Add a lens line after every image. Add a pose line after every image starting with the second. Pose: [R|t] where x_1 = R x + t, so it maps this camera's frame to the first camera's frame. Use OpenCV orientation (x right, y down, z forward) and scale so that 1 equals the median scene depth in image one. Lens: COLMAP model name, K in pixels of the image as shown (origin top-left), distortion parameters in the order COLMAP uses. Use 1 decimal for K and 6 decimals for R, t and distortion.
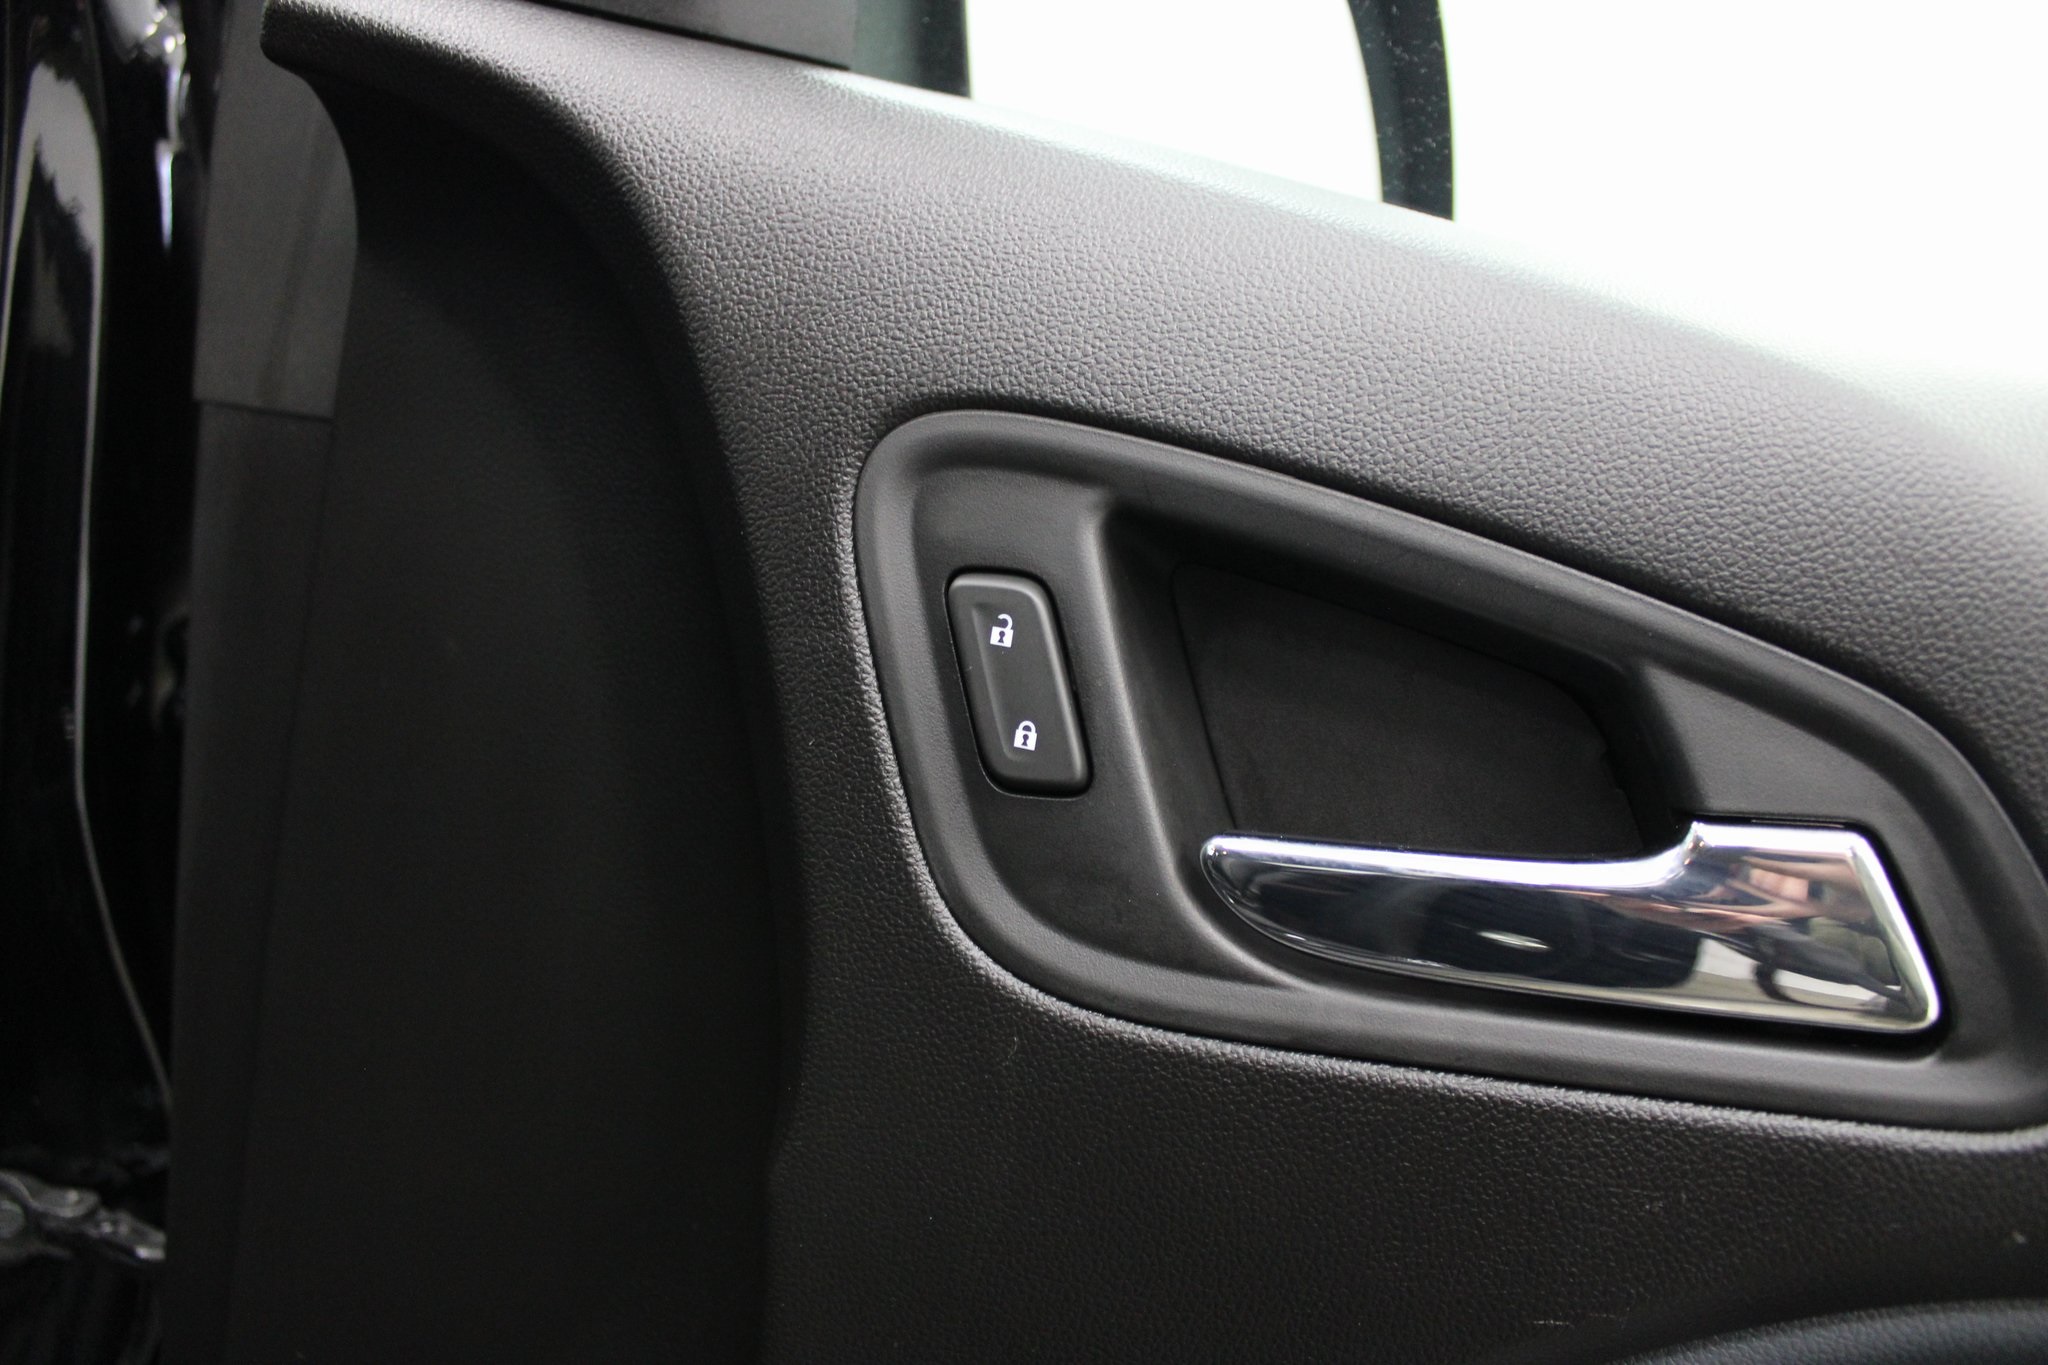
lens RADIAL K [[1644.9, 0, 1010.8], [0, 1644.9, 687.0], [0, 0, 1]] dist [-0.179182, 0.139154]
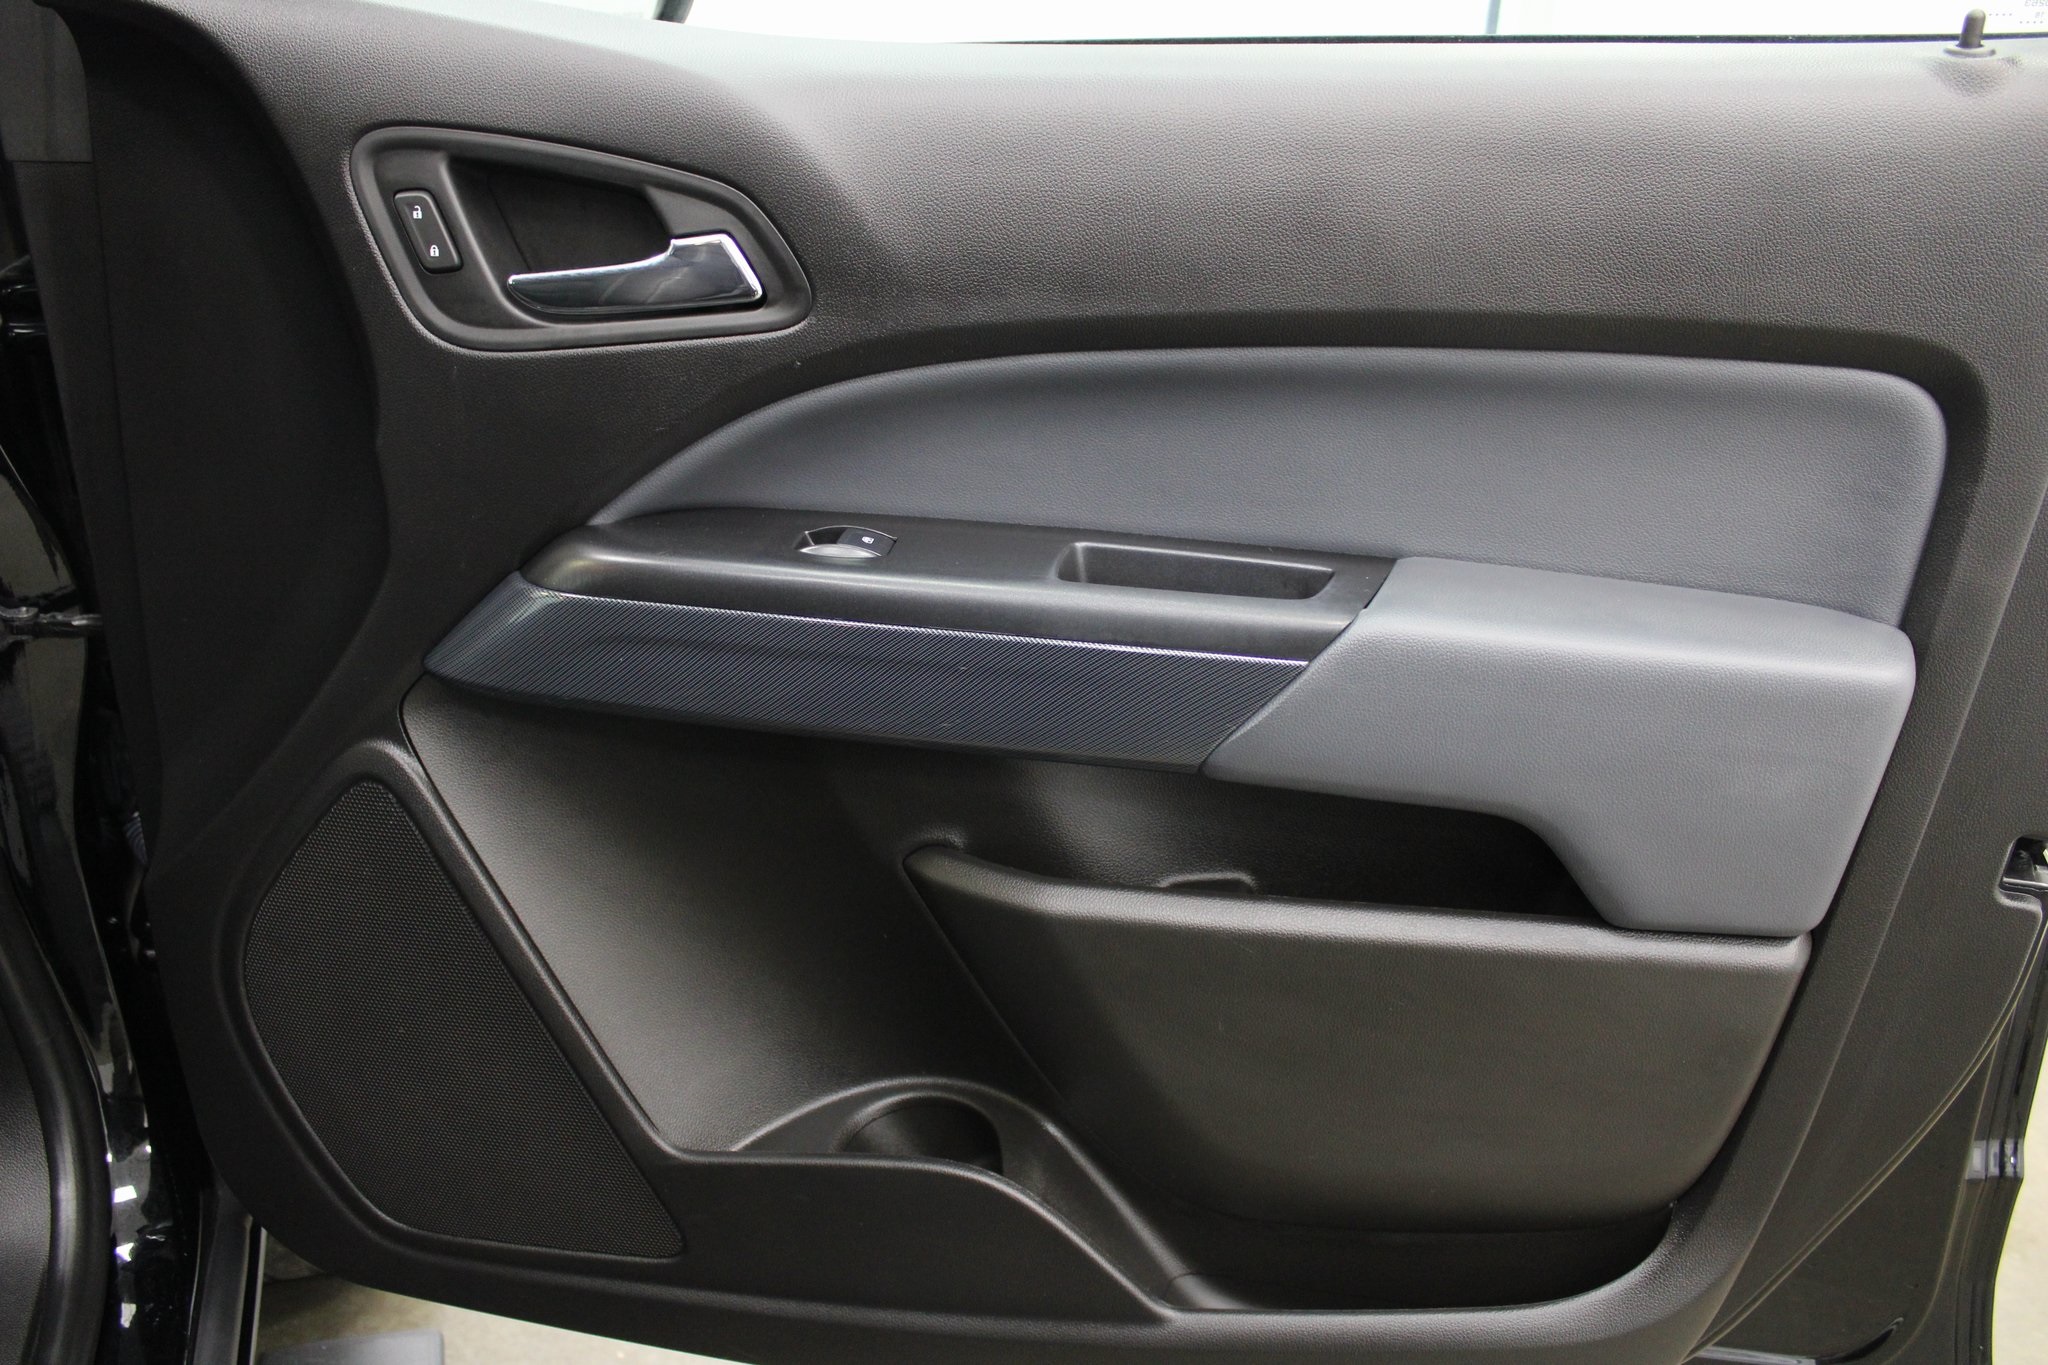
lens RADIAL K [[1644.9, 0, 1010.8], [0, 1644.9, 687.0], [0, 0, 1]] dist [-0.179182, 0.139154]
pose [[0.965878, -0.192745, 0.173001, 0.324410], [0.141263, 0.951911, 0.271866, 0.130790], [-0.217082, -0.238150, 0.946657, -1.781374]]
